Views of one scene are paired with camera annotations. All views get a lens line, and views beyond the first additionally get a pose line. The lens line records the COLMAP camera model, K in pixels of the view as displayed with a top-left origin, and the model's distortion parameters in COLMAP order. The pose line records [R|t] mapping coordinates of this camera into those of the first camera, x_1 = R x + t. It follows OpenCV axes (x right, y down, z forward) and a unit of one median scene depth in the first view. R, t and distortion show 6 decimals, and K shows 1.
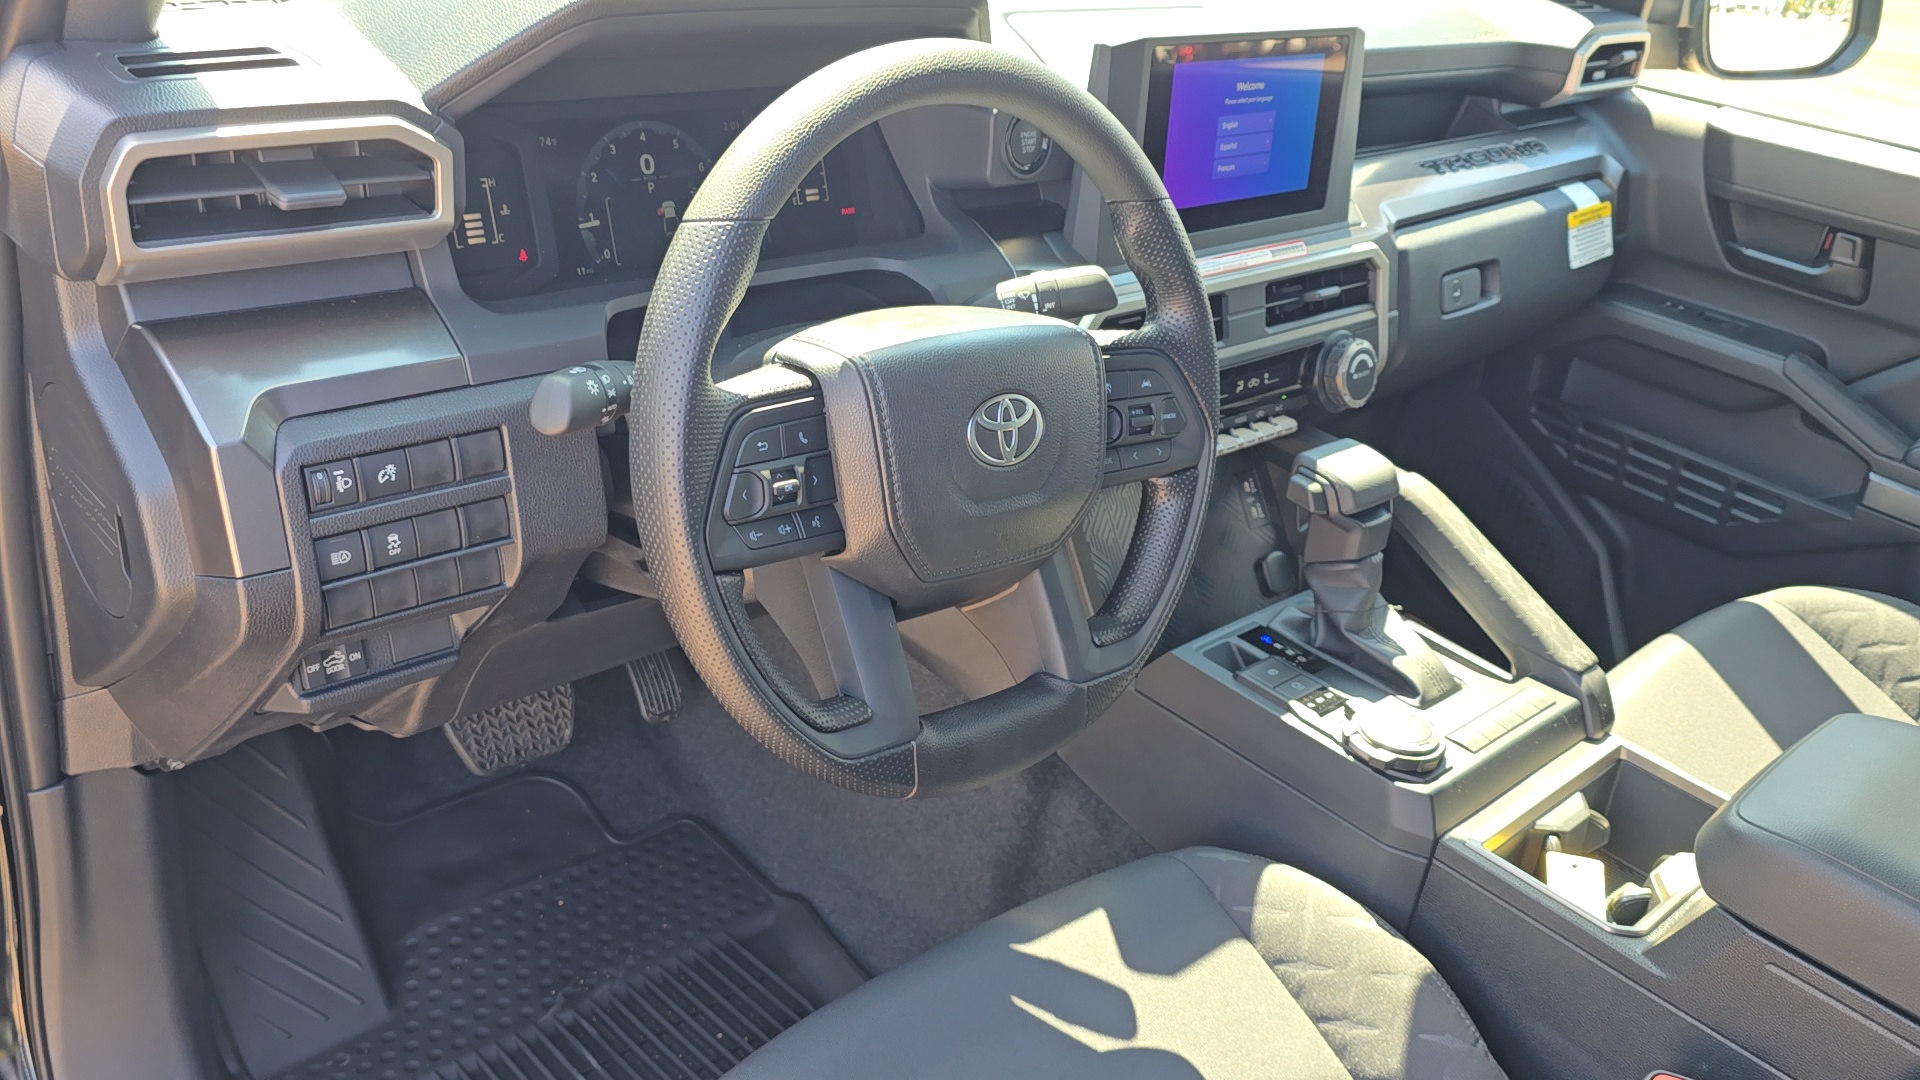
lens RADIAL K [[1626.5, 0, 990.5], [0, 1626.5, 529.8], [0, 0, 1]] dist [-0.017311, 0.000534]
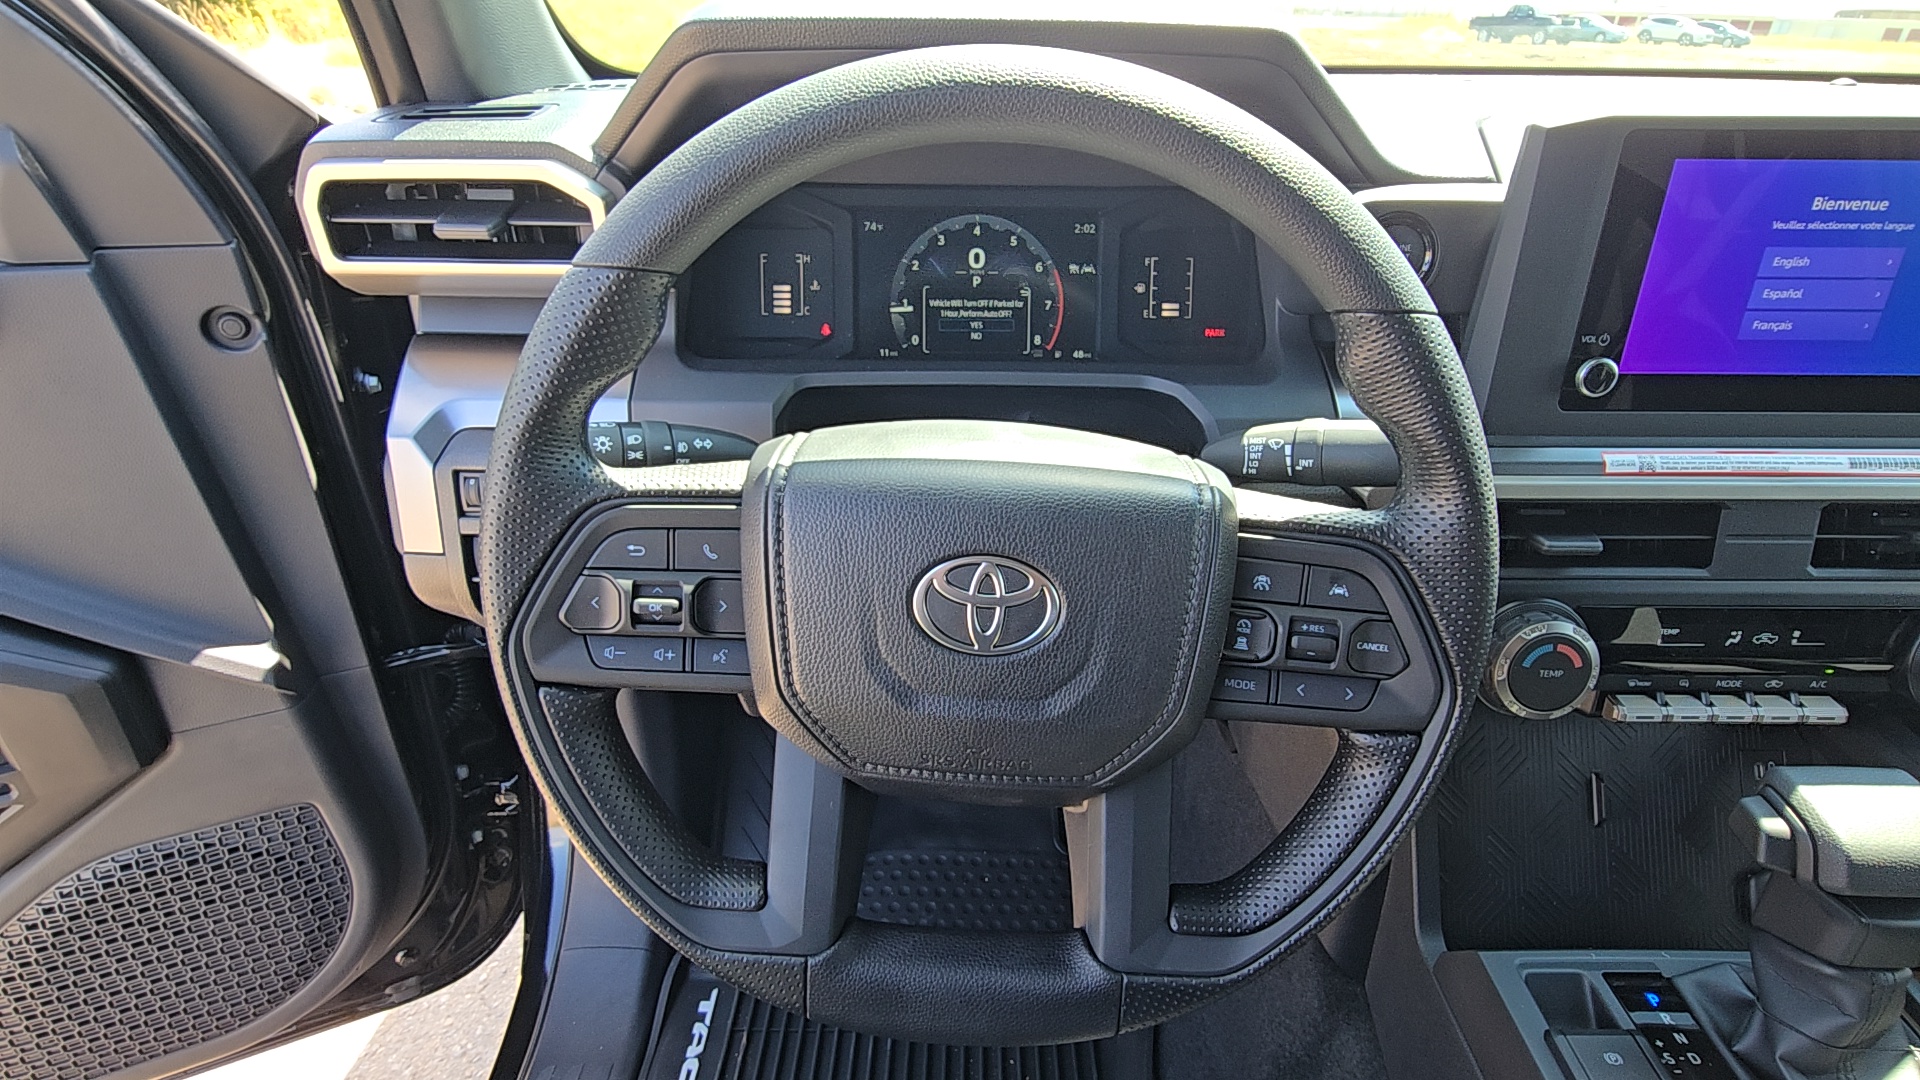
lens RADIAL K [[987.2, 0, 968.9], [0, 987.2, 543.7], [0, 0, 1]] dist [-0.001594, 0.001883]
pose [[0.717089, 0.226628, -0.659108, 0.197933], [-0.240894, 0.967970, 0.070742, -0.082421], [0.654029, 0.108047, 0.748714, 0.479712]]
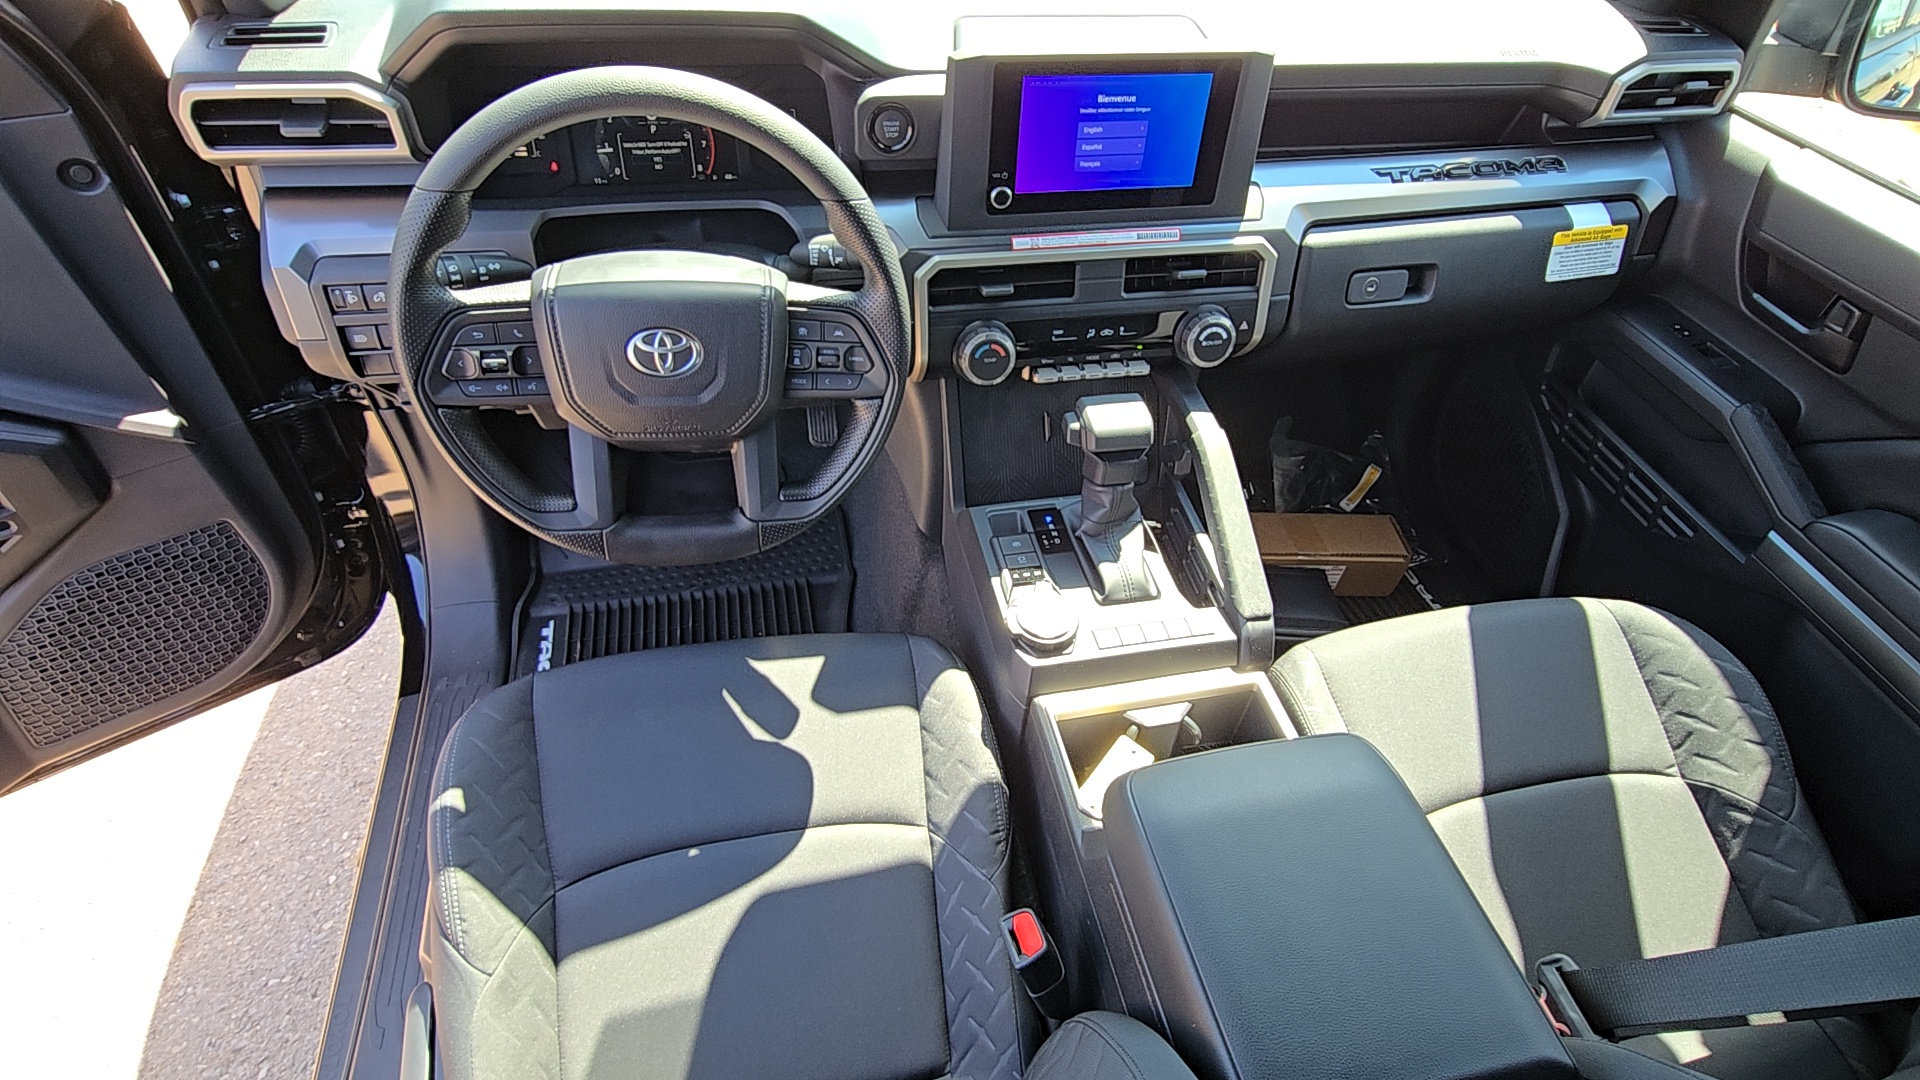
lens RADIAL K [[987.2, 0, 968.9], [0, 987.2, 543.7], [0, 0, 1]] dist [-0.001594, 0.001883]
pose [[0.854770, 0.315172, -0.412352, 0.479878], [-0.196409, 0.931847, 0.305097, -0.163261], [0.480407, -0.179798, 0.858418, 0.234166]]
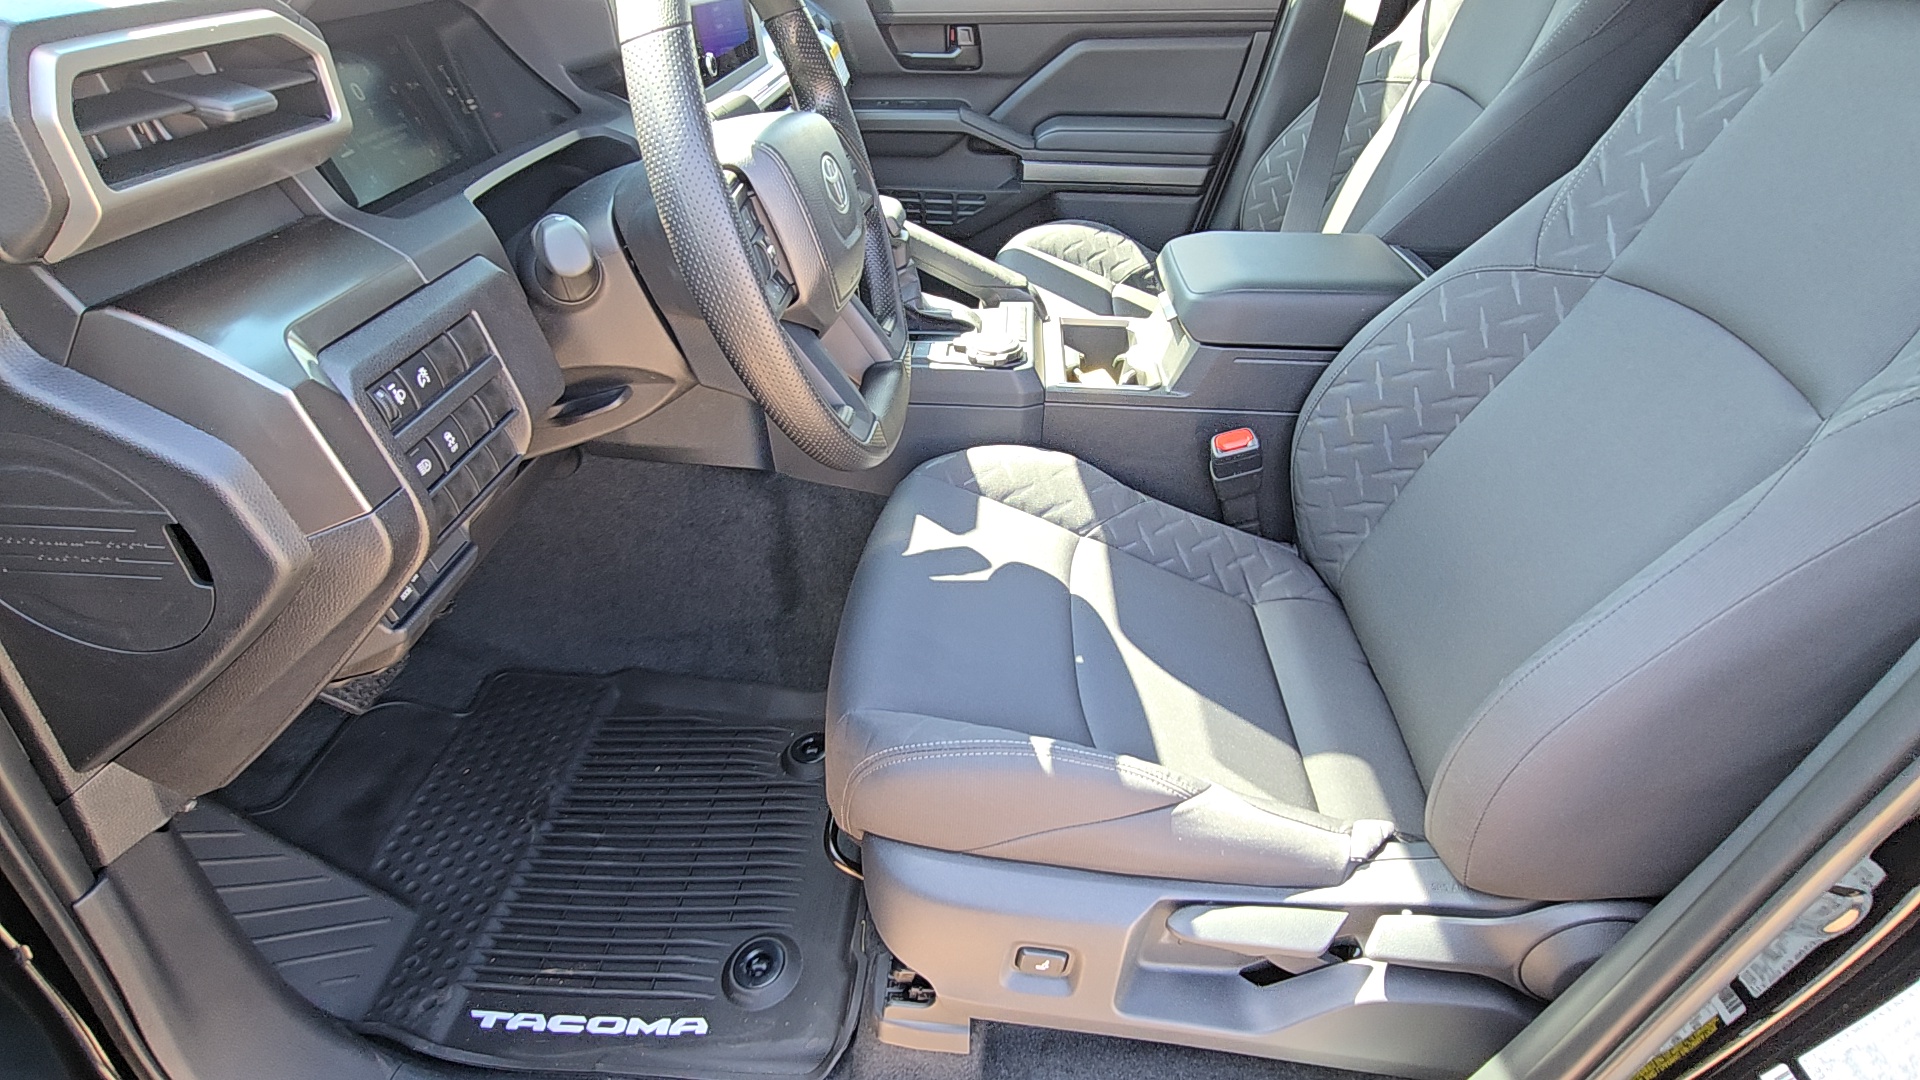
lens RADIAL K [[987.2, 0, 968.9], [0, 987.2, 543.7], [0, 0, 1]] dist [-0.001594, 0.001883]
pose [[0.718601, -0.473774, 0.509069, -0.339754], [0.381342, 0.880610, 0.281254, 0.010707], [-0.581542, -0.007980, 0.813477, 0.184294]]
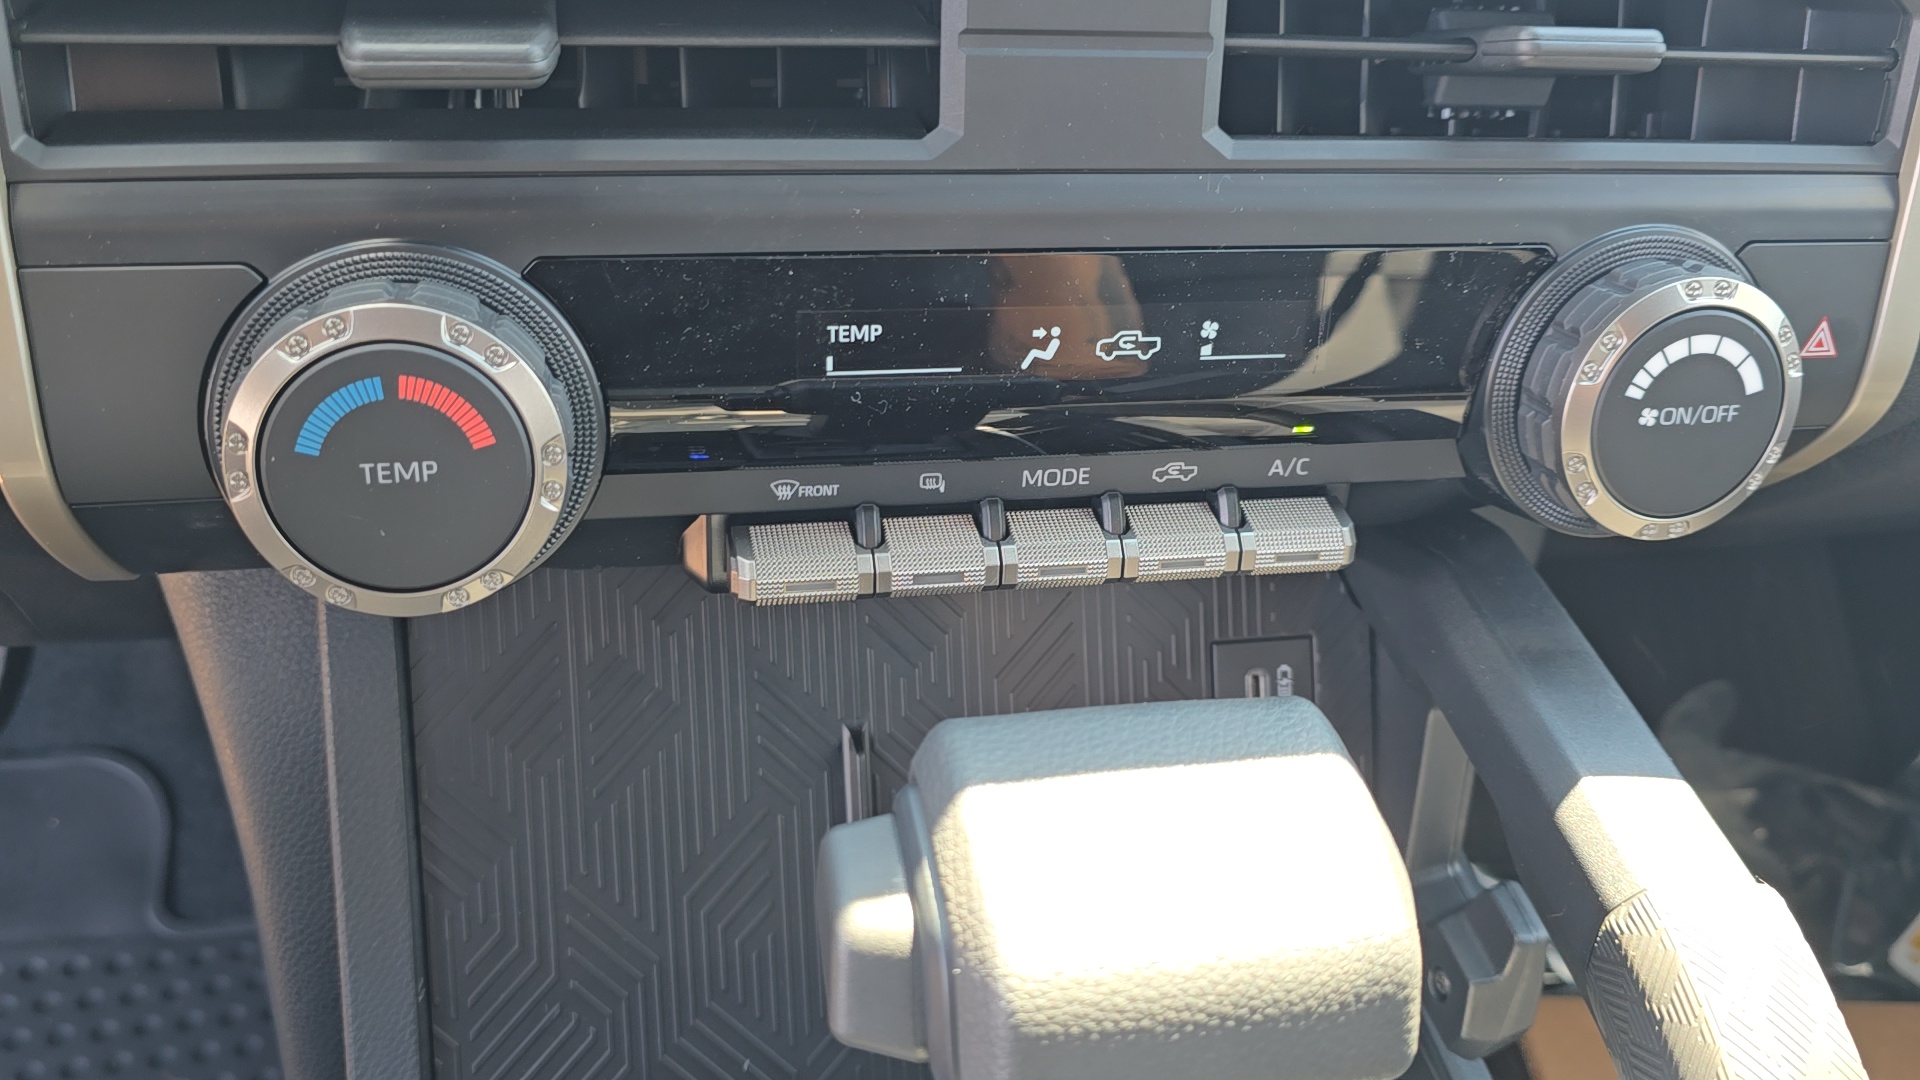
lens RADIAL K [[1626.5, 0, 990.5], [0, 1626.5, 529.8], [0, 0, 1]] dist [-0.017311, 0.000534]
pose [[0.849164, 0.266490, -0.455965, 0.280961], [-0.222319, 0.963507, 0.149089, -0.101756], [0.479056, -0.025232, 0.877422, 0.815036]]
